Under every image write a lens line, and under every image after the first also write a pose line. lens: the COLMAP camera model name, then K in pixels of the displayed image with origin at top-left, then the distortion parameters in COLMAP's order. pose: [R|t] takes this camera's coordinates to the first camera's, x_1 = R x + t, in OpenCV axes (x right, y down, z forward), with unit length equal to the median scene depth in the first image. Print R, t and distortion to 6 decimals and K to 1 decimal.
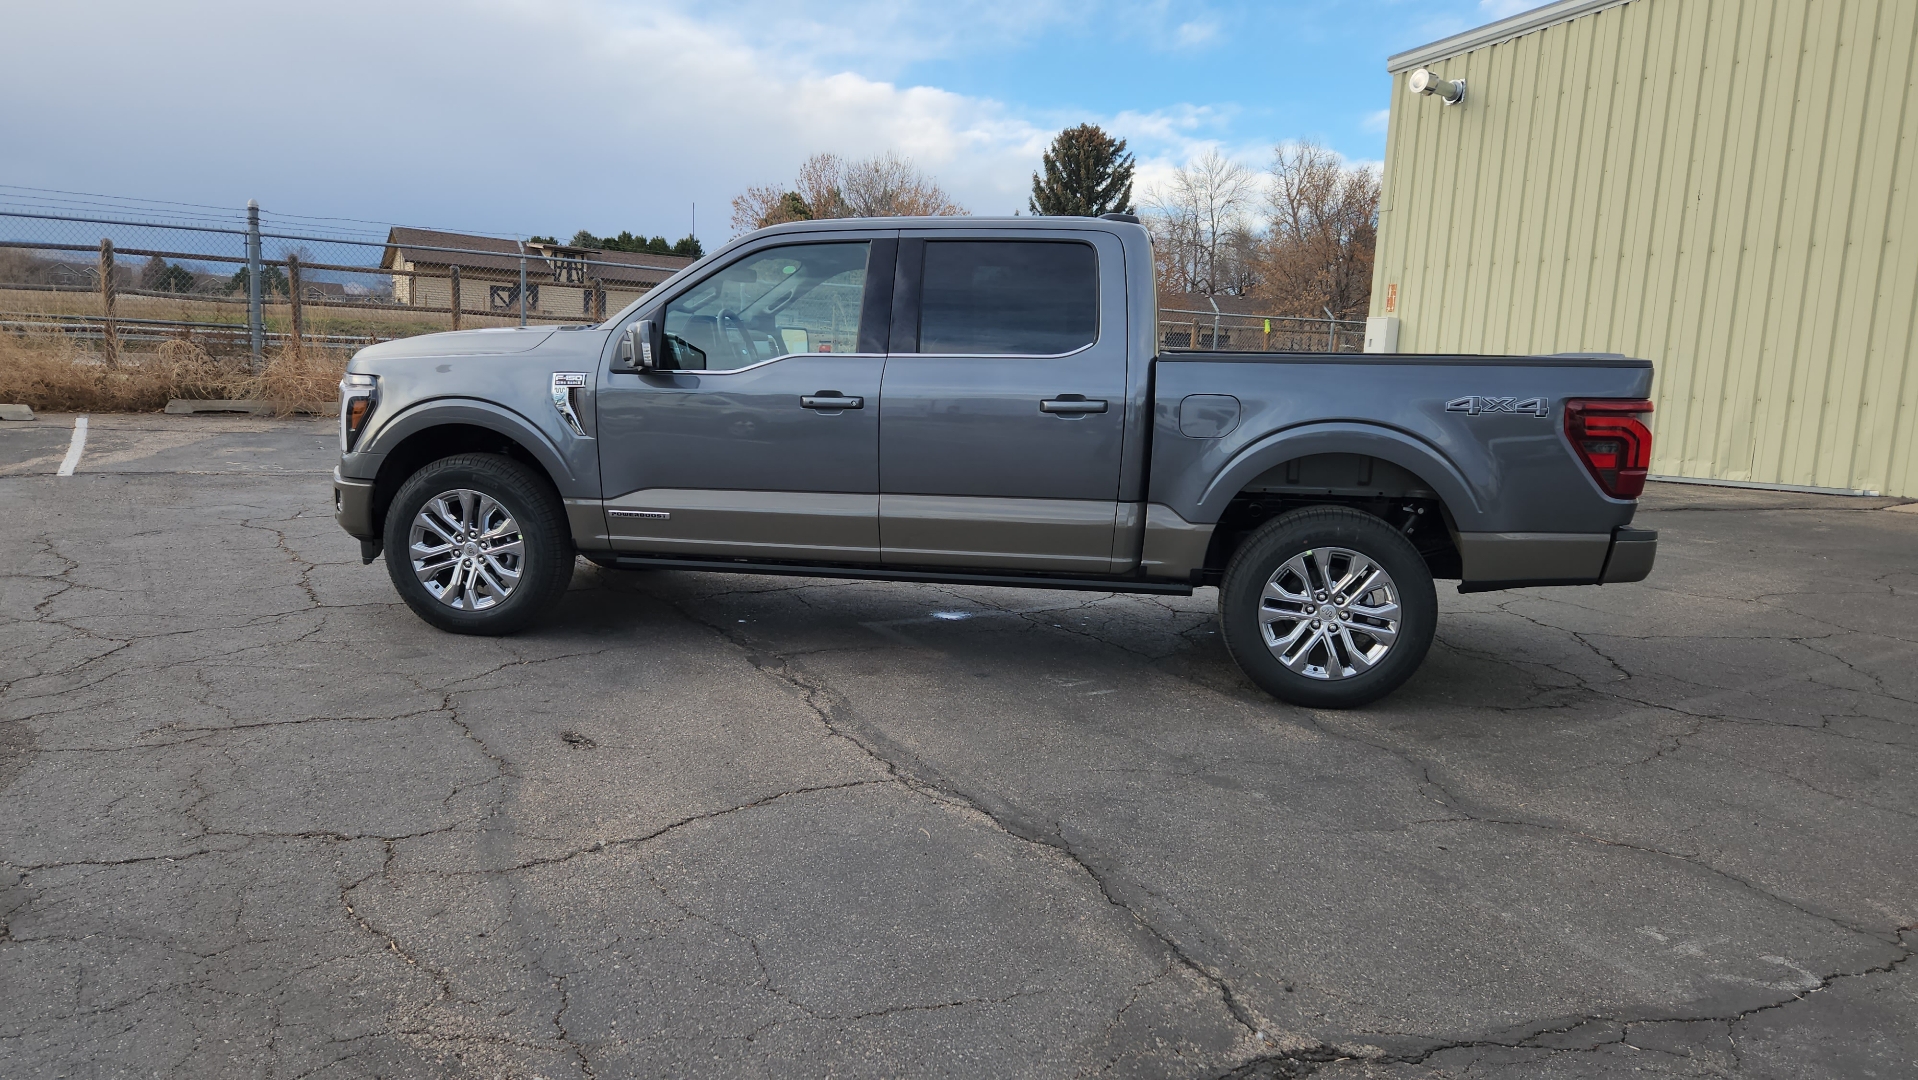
lens RADIAL K [[1281.1, 0, 922.3], [0, 1281.1, 534.1], [0, 0, 1]] dist [0.073341, -0.057716]
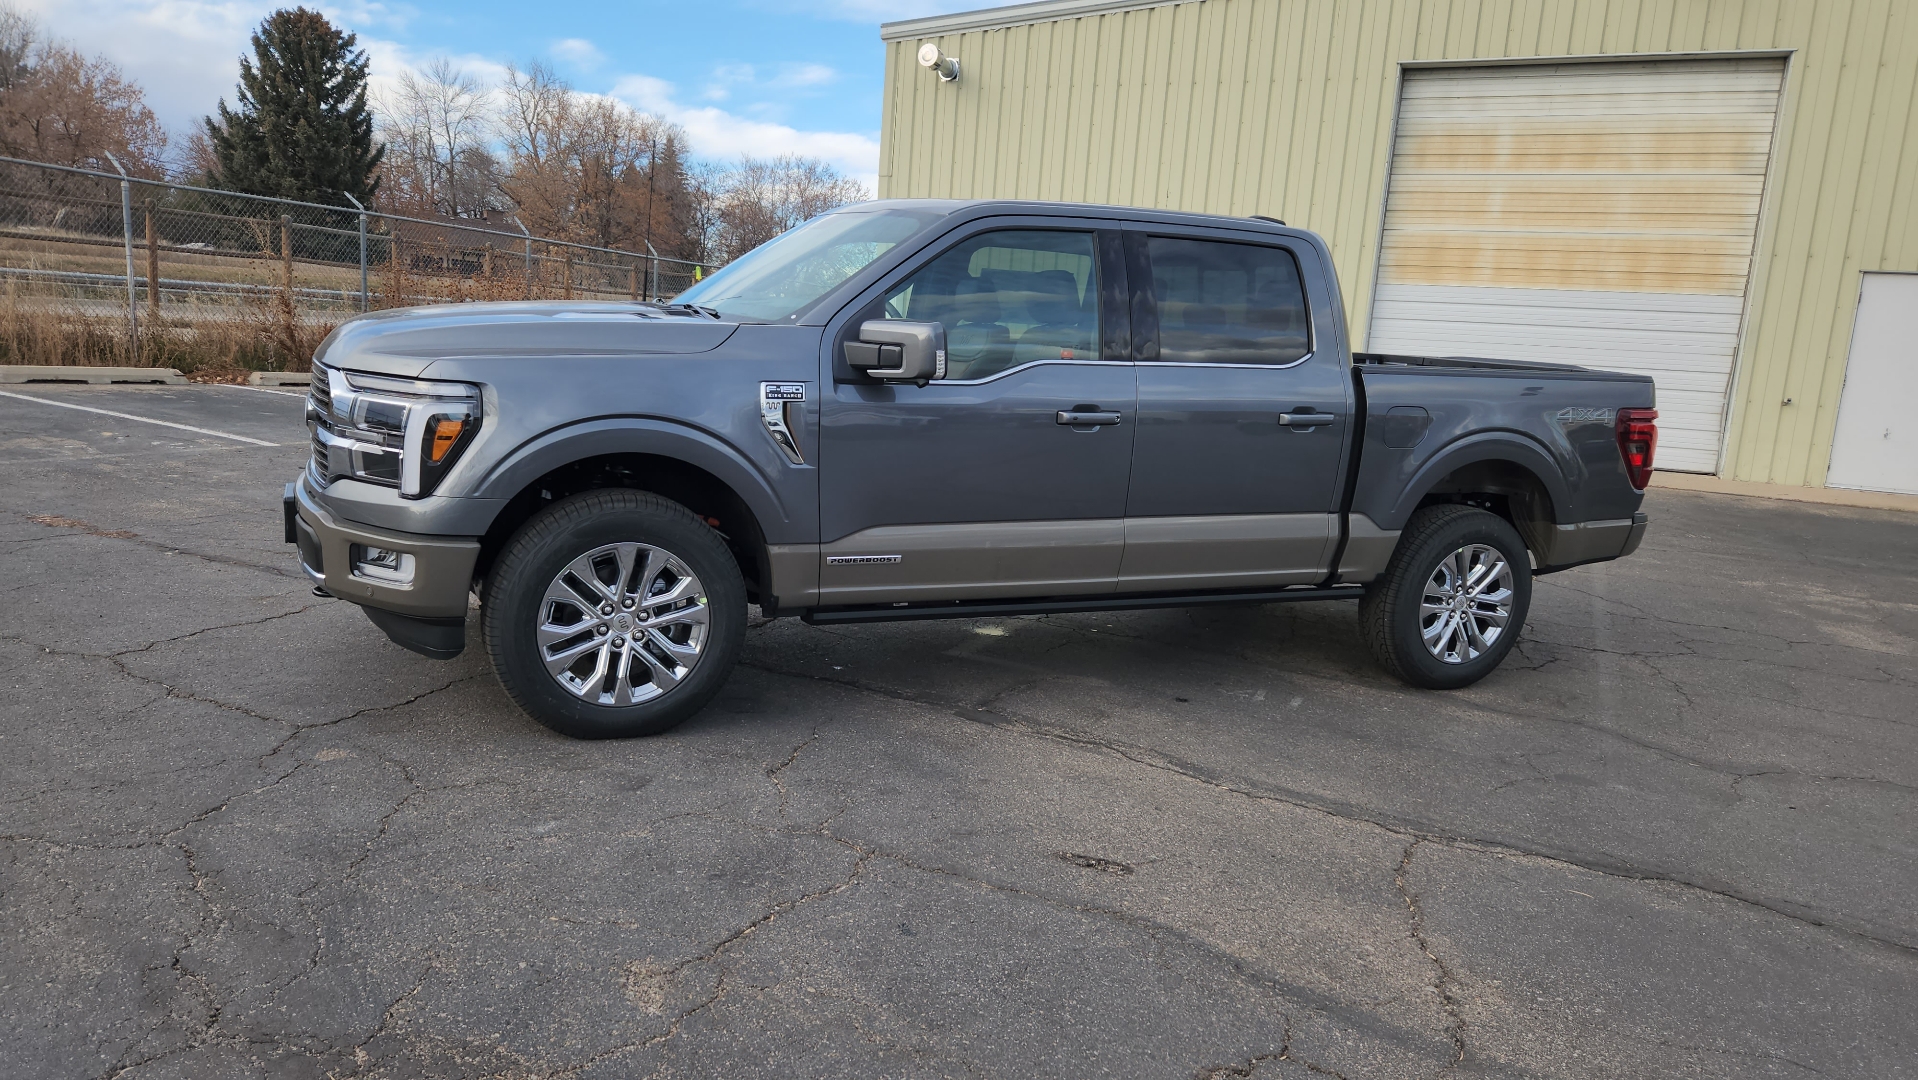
lens RADIAL K [[1281.1, 0, 931.5], [0, 1281.1, 545.3], [0, 0, 1]] dist [0.073341, -0.057716]
pose [[0.828402, -0.073086, 0.555345, -0.631991], [0.038516, 0.996537, 0.073695, -0.081905], [-0.558808, -0.039659, 0.828348, 0.319019]]
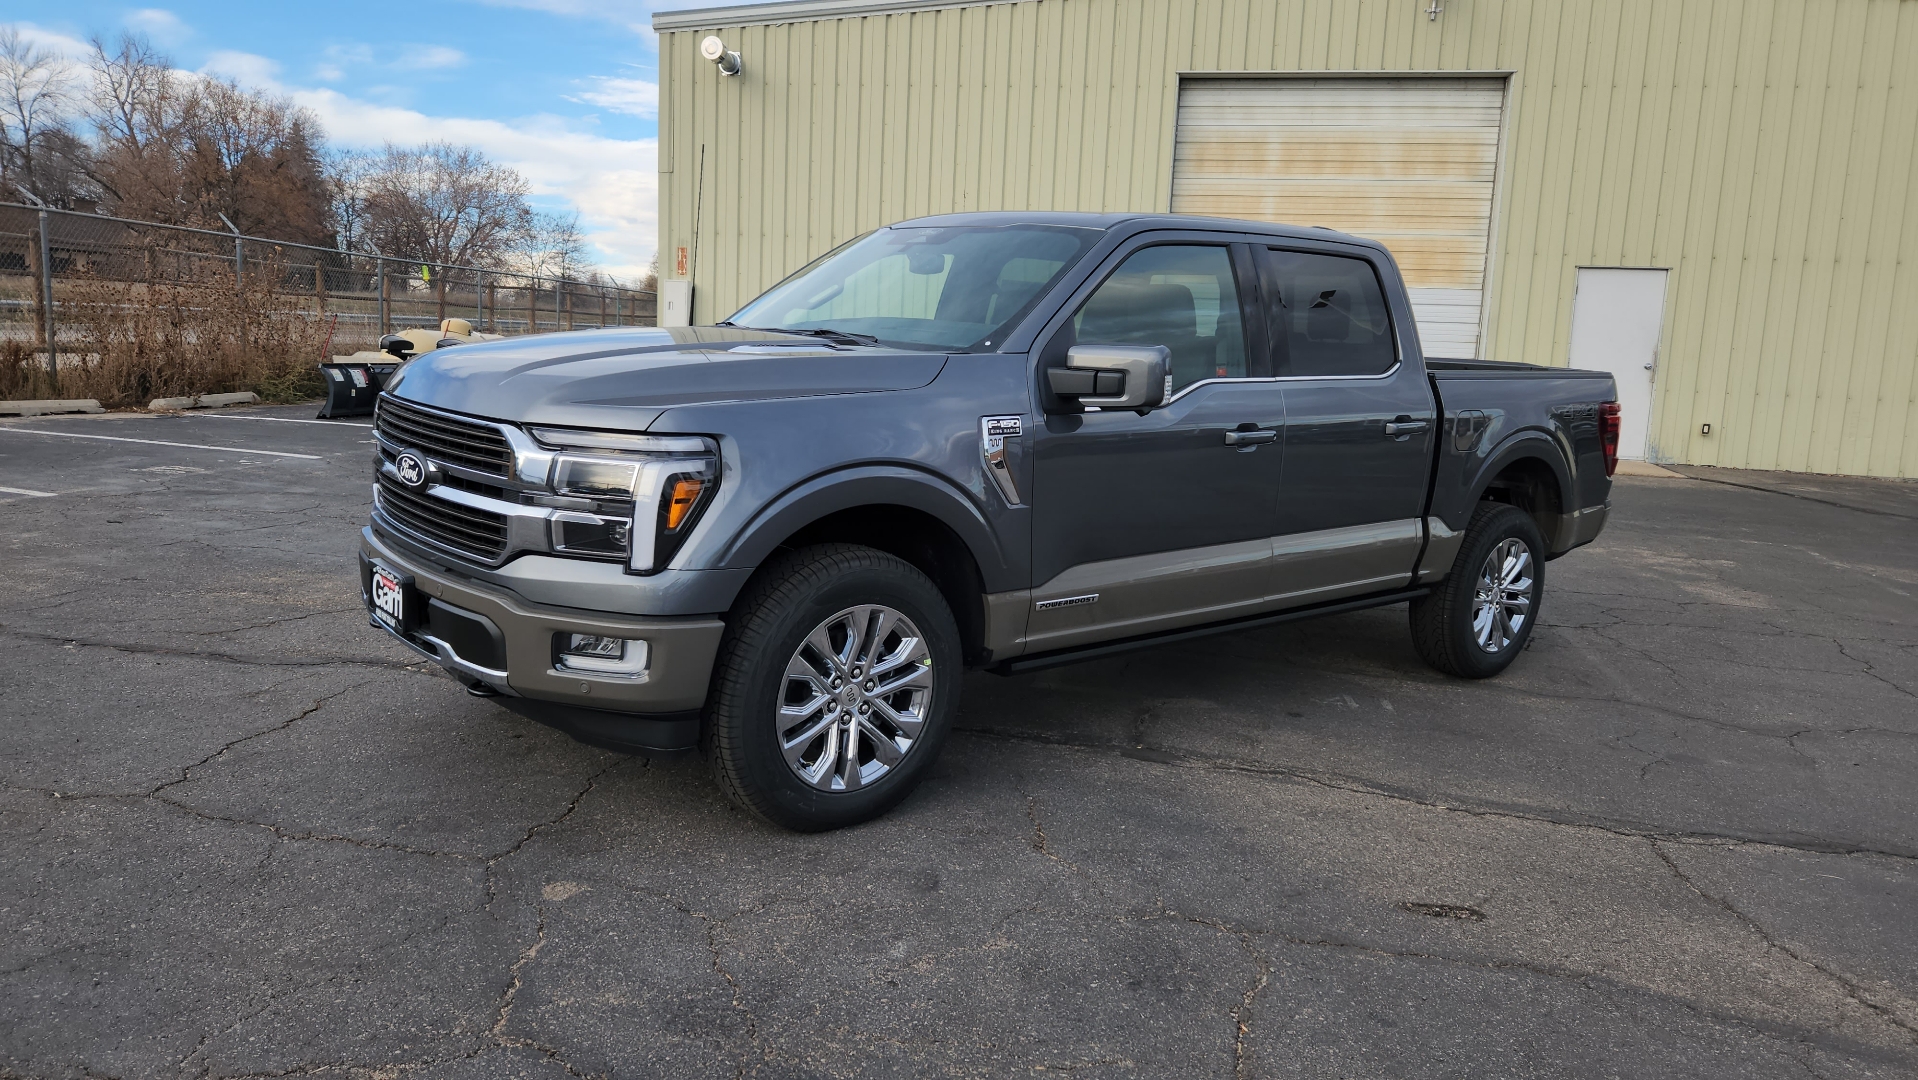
lens RADIAL K [[1281.1, 0, 929.7], [0, 1281.1, 524.4], [0, 0, 1]] dist [0.073341, -0.057716]
pose [[0.661352, -0.111845, 0.741690, -0.821815], [0.080316, 0.993695, 0.078231, -0.124759], [-0.745764, 0.007831, 0.666165, 0.570463]]
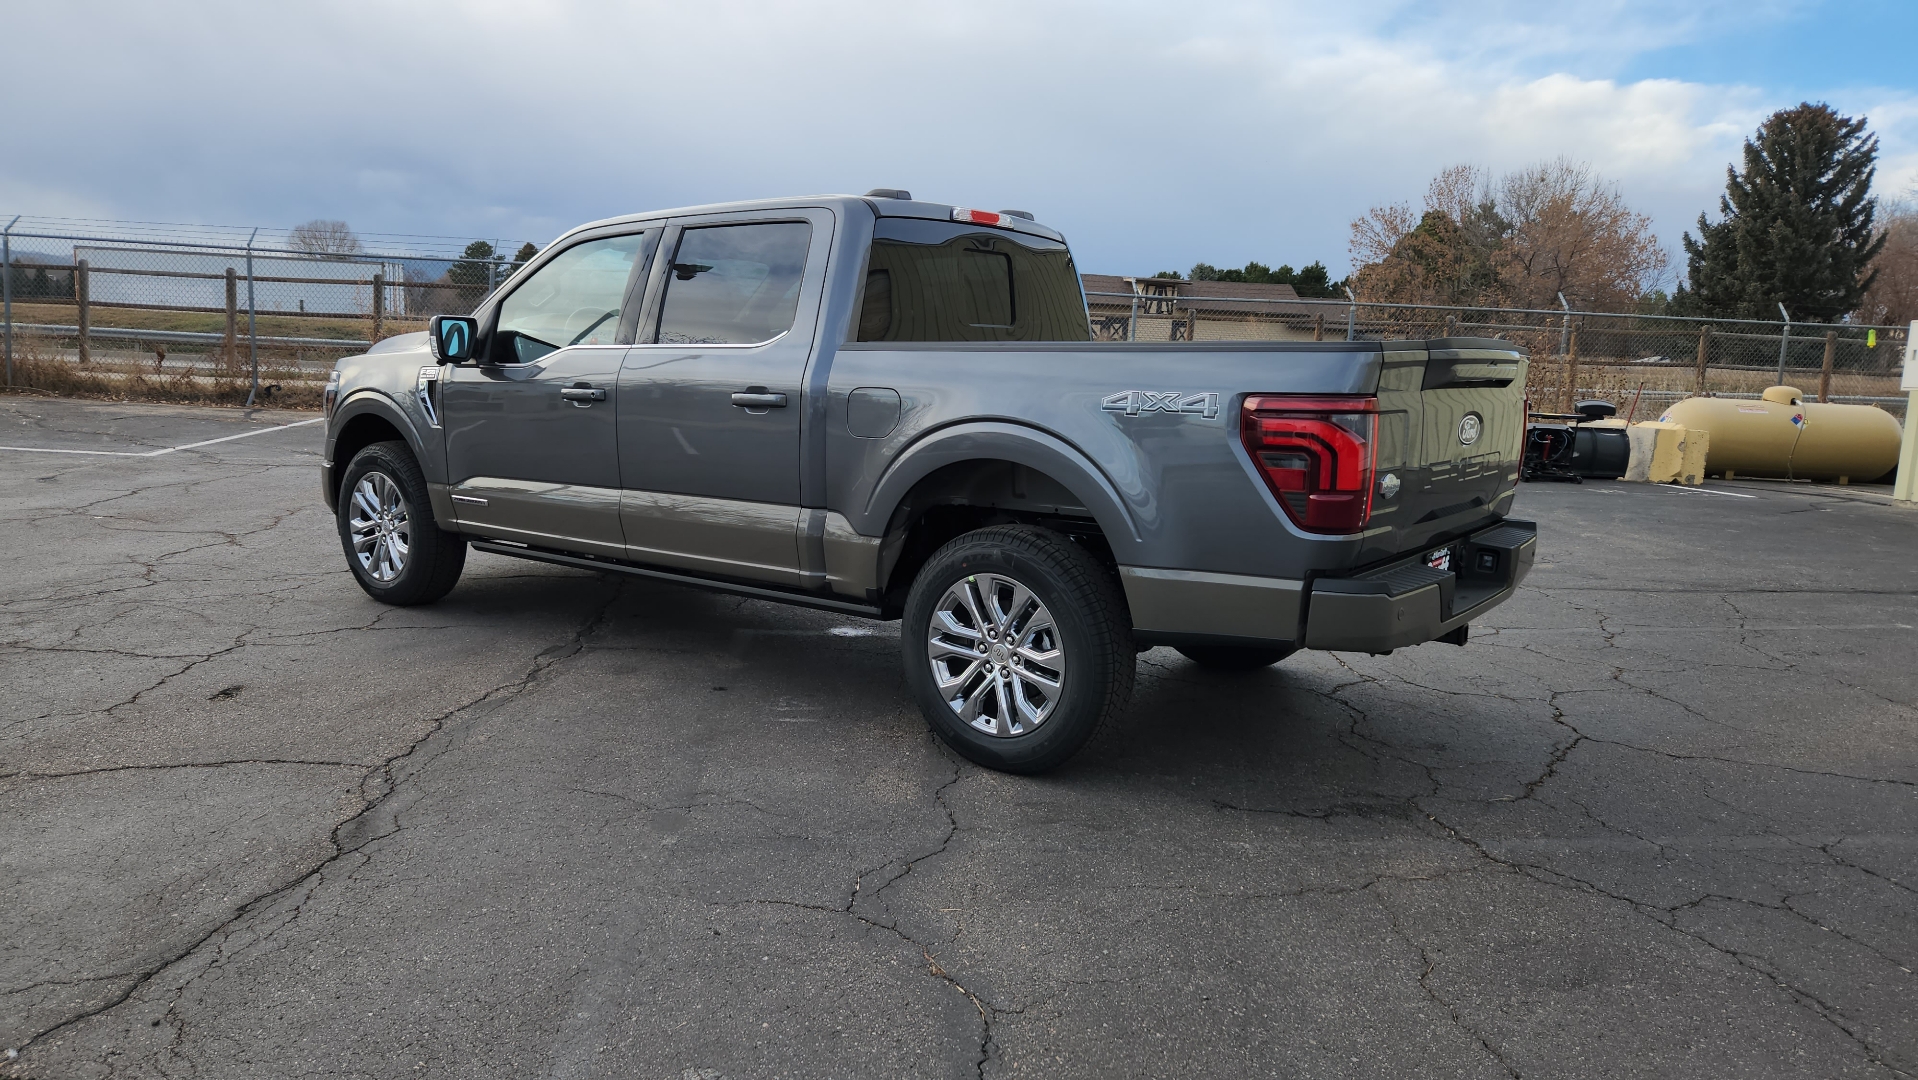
lens RADIAL K [[1278.2, 0, 920.3], [0, 1278.2, 536.4], [0, 0, 1]] dist [0.074803, -0.058403]
pose [[0.880460, 0.058573, -0.470488, 0.611222], [-0.069063, 0.997600, -0.005049, -0.005849], [0.469063, 0.036939, 0.882392, 0.240298]]
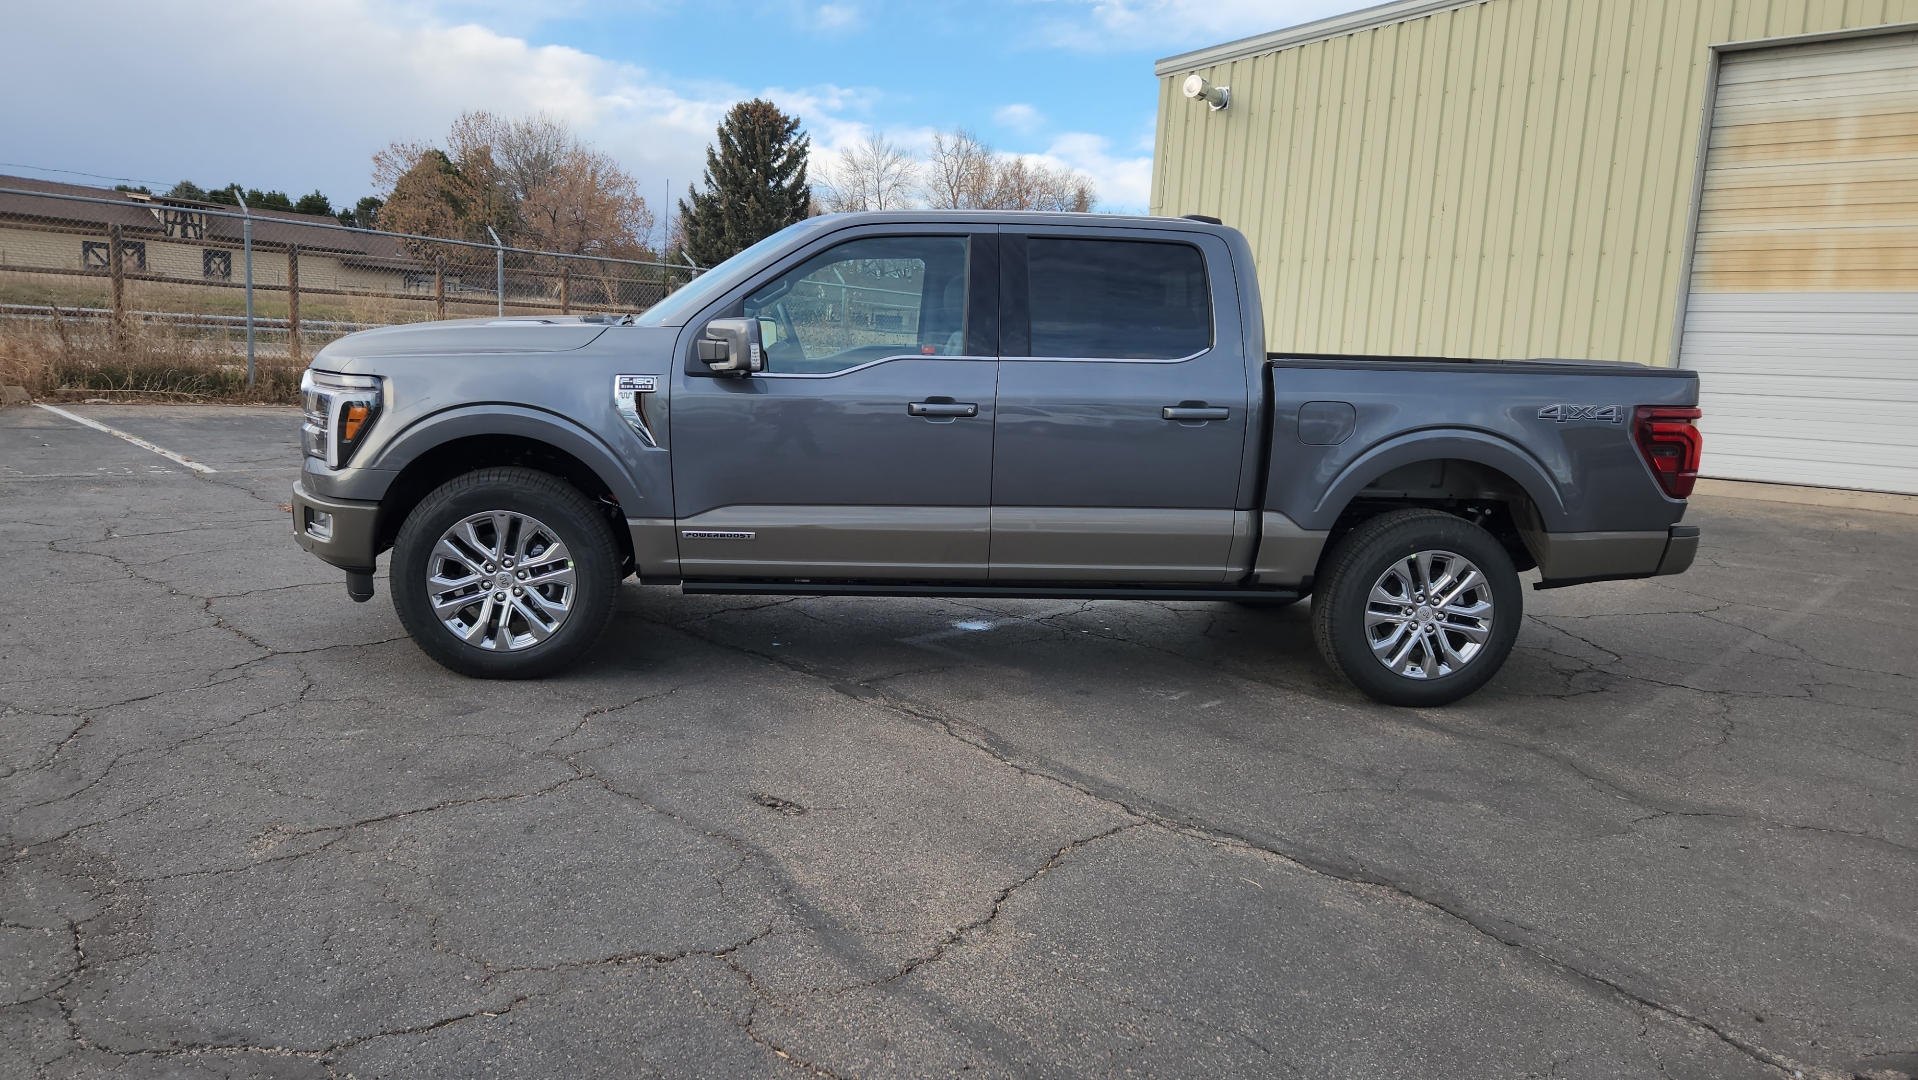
lens RADIAL K [[1281.1, 0, 926.9], [0, 1281.1, 523.2], [0, 0, 1]] dist [0.073341, -0.057716]
pose [[0.964269, -0.025983, 0.263649, -0.317563], [0.023330, 0.999641, 0.013191, -0.031951], [-0.263897, -0.006568, 0.964528, 0.106196]]
